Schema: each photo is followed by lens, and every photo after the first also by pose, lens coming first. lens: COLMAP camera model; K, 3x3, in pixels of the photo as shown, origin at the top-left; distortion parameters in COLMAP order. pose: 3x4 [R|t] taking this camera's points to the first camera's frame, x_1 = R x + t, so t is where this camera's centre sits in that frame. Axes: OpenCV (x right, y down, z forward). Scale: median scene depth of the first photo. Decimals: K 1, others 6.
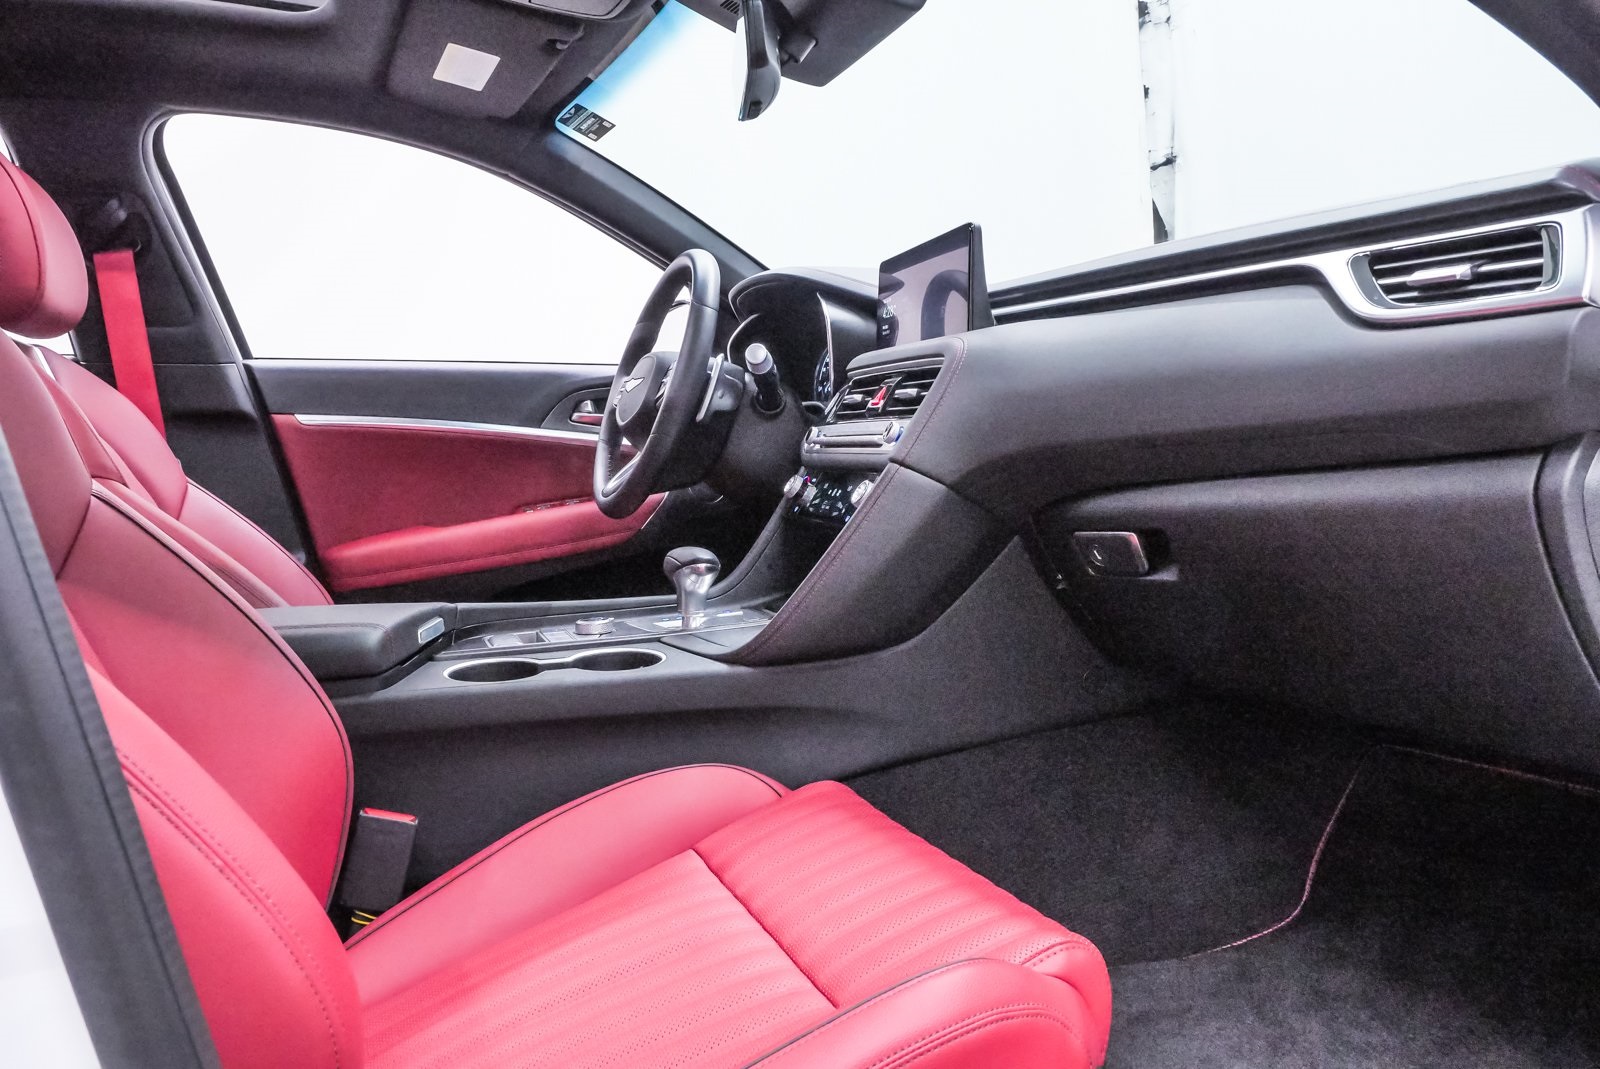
lens RADIAL K [[1216.3, 0, 803.3], [0, 1216.3, 598.7], [0, 0, 1]] dist [-0.028746, -0.007625]
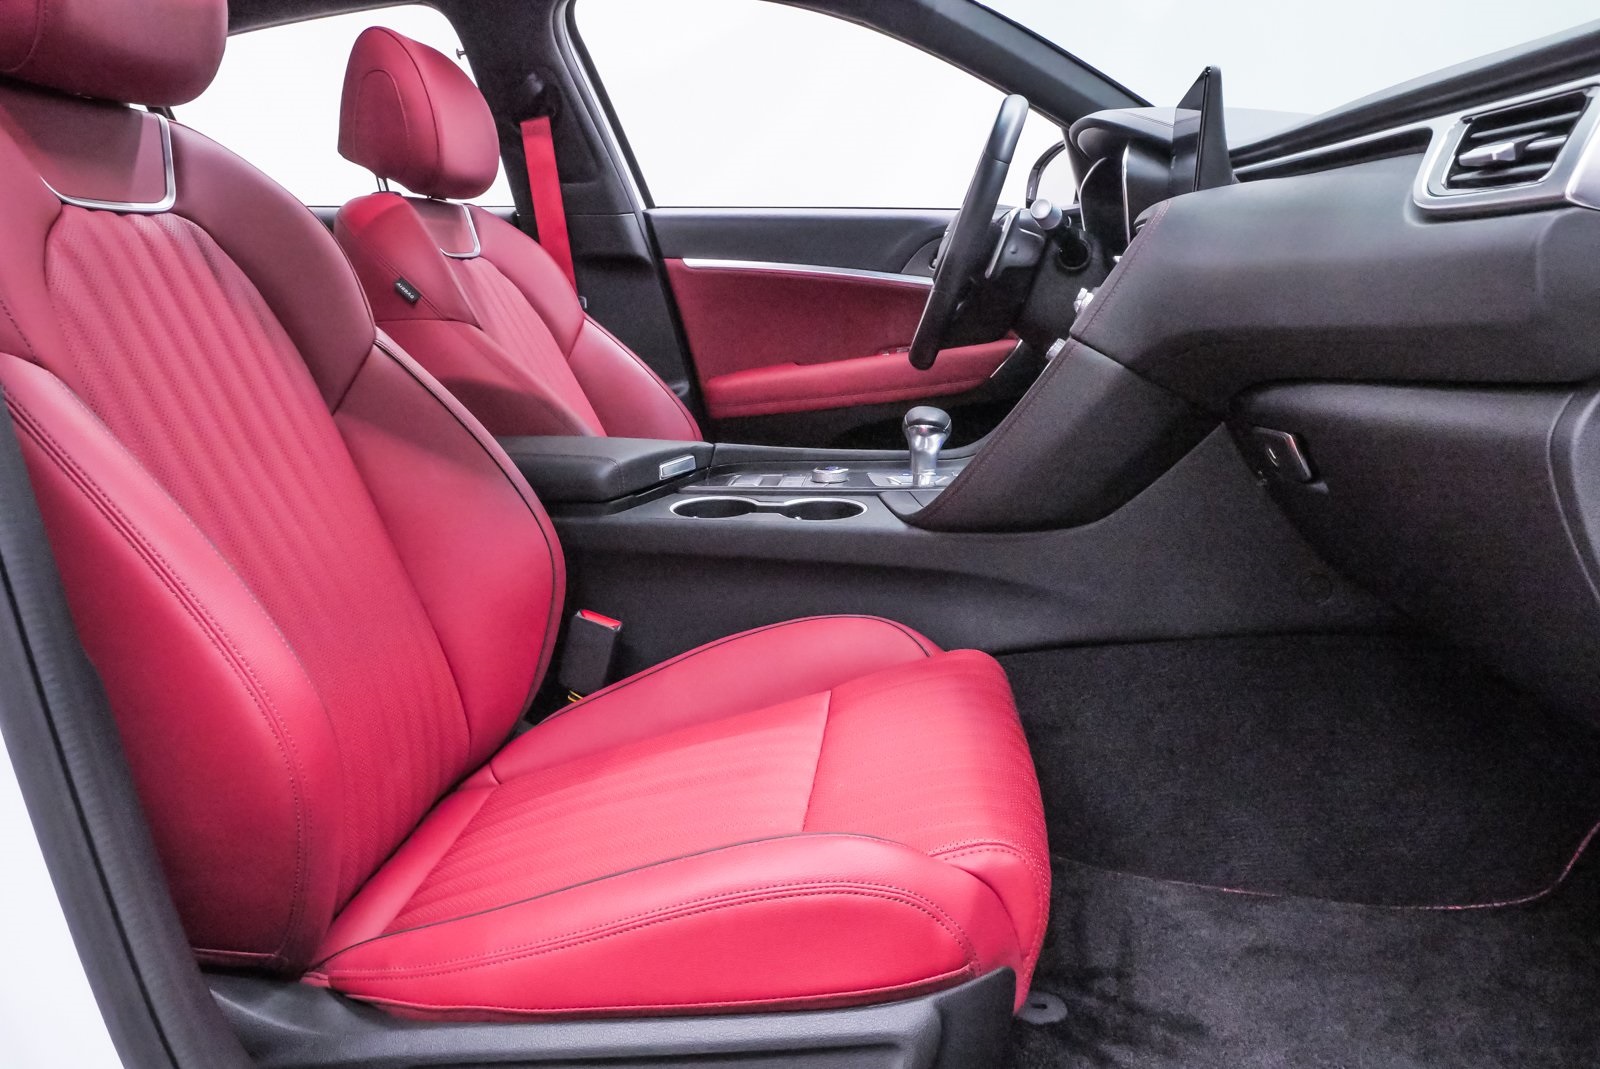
lens RADIAL K [[1216.3, 0, 803.3], [0, 1216.3, 598.7], [0, 0, 1]] dist [-0.028746, -0.007625]
pose [[0.874695, 0.143252, -0.463020, 0.336131], [-0.073286, 0.983430, 0.165814, -0.048512], [0.479101, -0.111104, 0.870700, 0.040370]]
